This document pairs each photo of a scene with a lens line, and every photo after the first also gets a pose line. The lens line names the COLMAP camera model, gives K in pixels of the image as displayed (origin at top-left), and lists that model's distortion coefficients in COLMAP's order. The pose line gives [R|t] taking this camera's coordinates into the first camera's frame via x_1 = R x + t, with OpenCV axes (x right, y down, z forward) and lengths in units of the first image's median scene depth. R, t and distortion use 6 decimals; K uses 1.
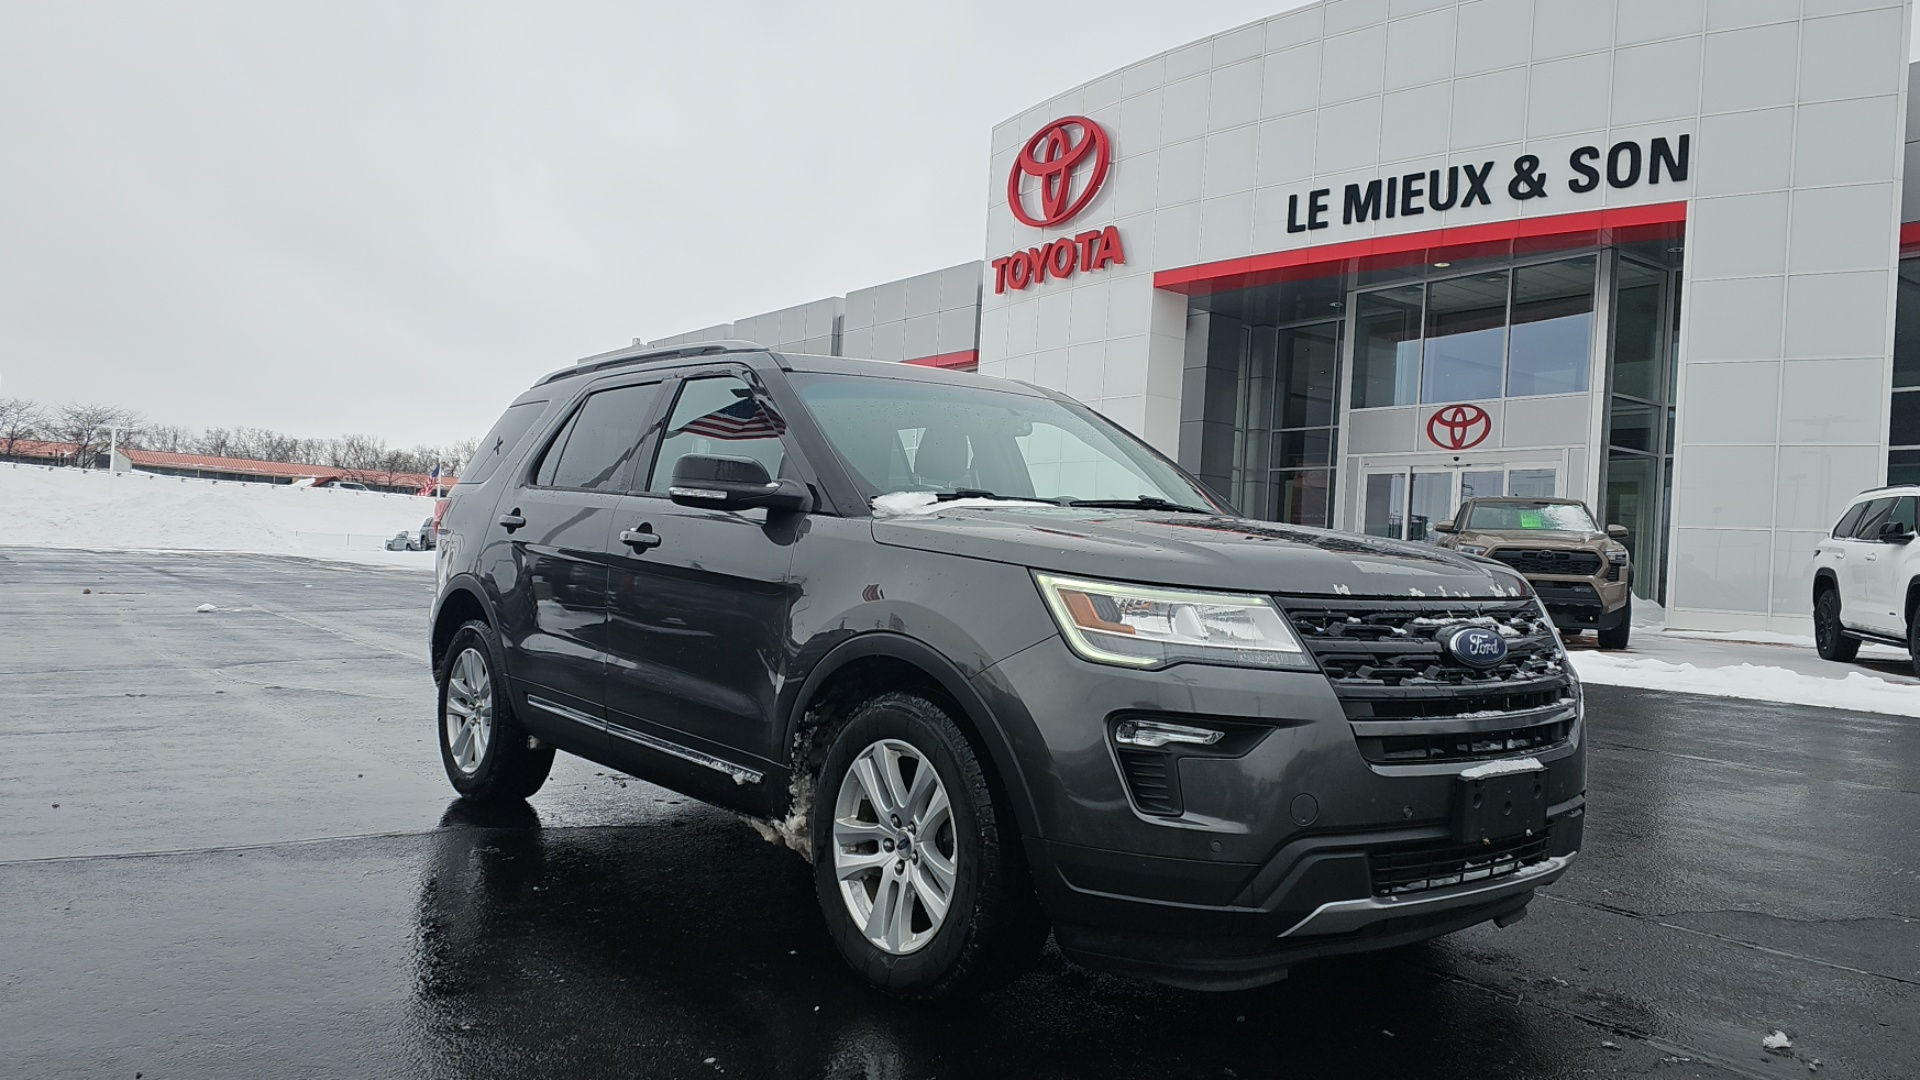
lens RADIAL K [[1370.3, 0, 960.0], [0, 1370.3, 540.0], [0, 0, 1]] dist [0.119306, -0.139831]
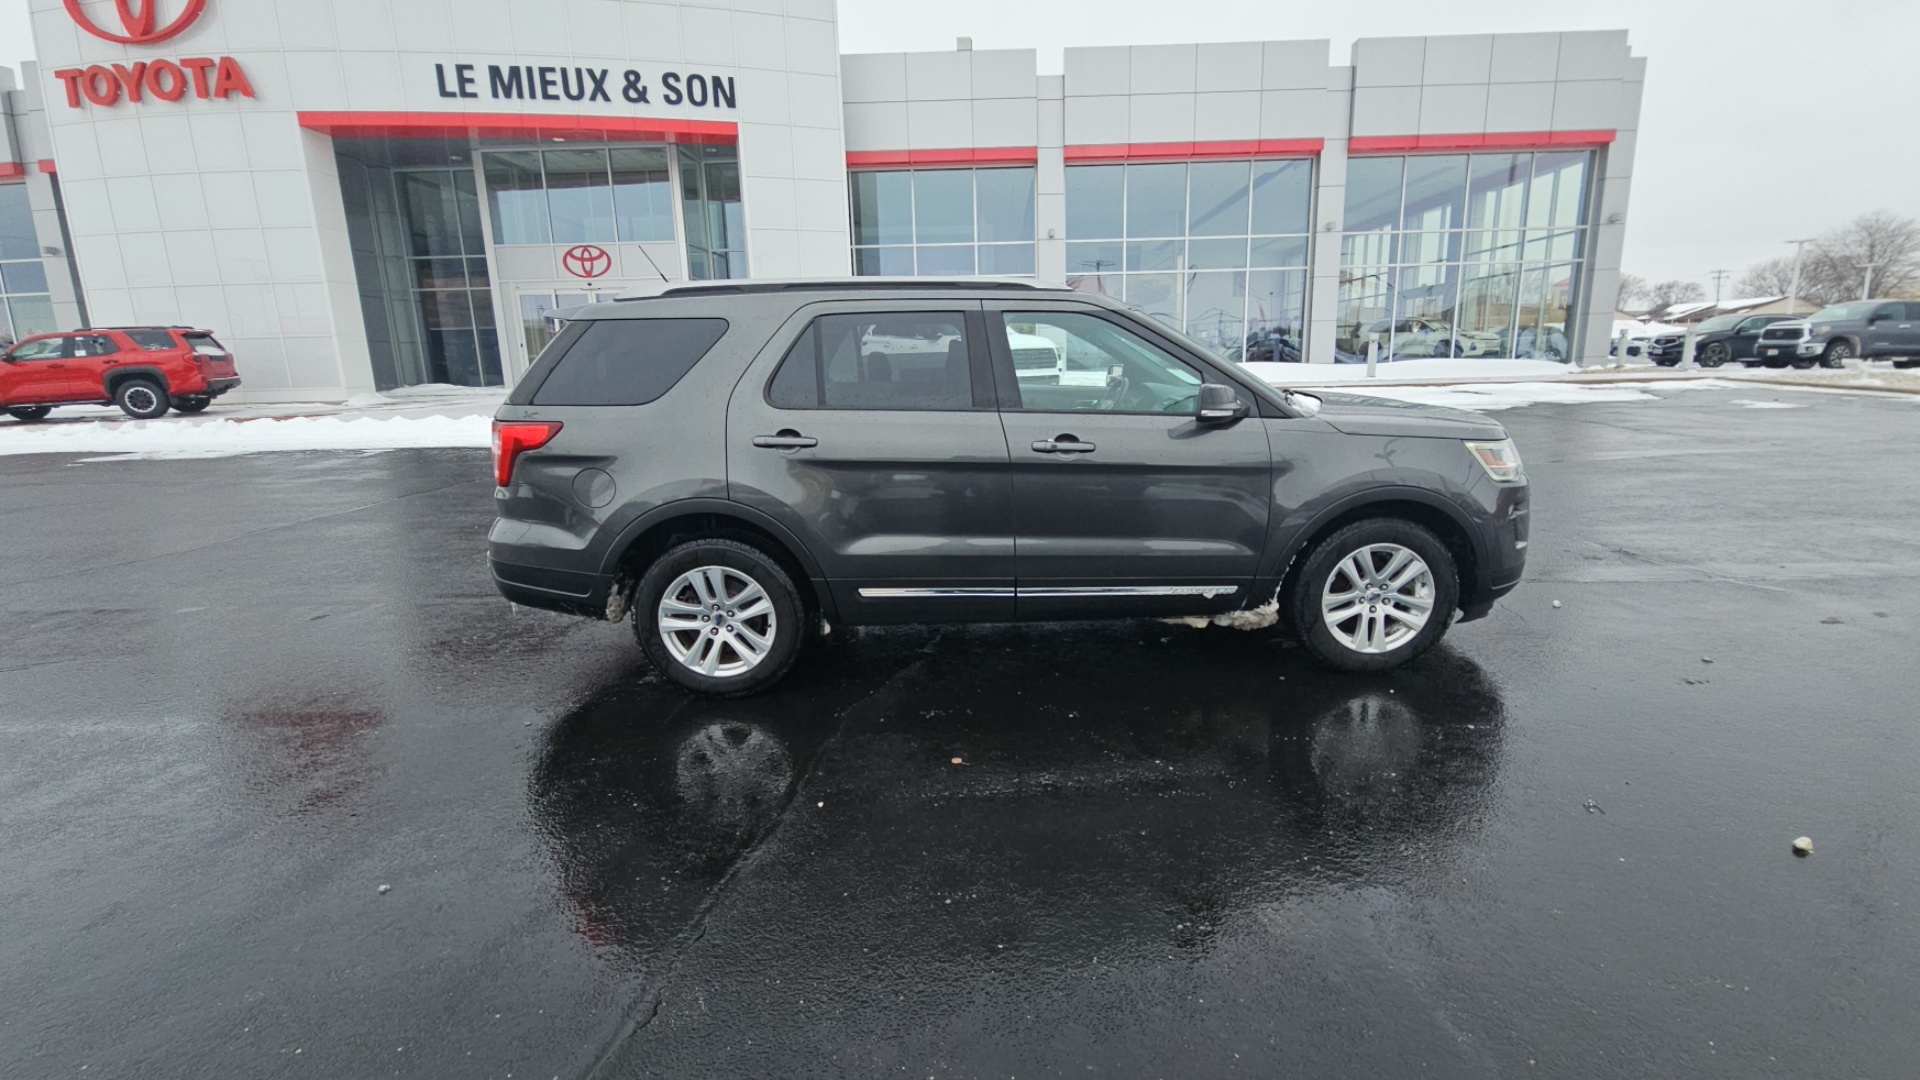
lens RADIAL K [[856.4, 0, 982.1], [0, 856.4, 547.8], [0, 0, 1]] dist [0.010520, -0.007007]
pose [[0.597234, -0.243210, 0.764304, -0.169741], [0.040270, 0.960808, 0.274272, -0.024770], [-0.801056, -0.133026, 0.583621, 0.106748]]
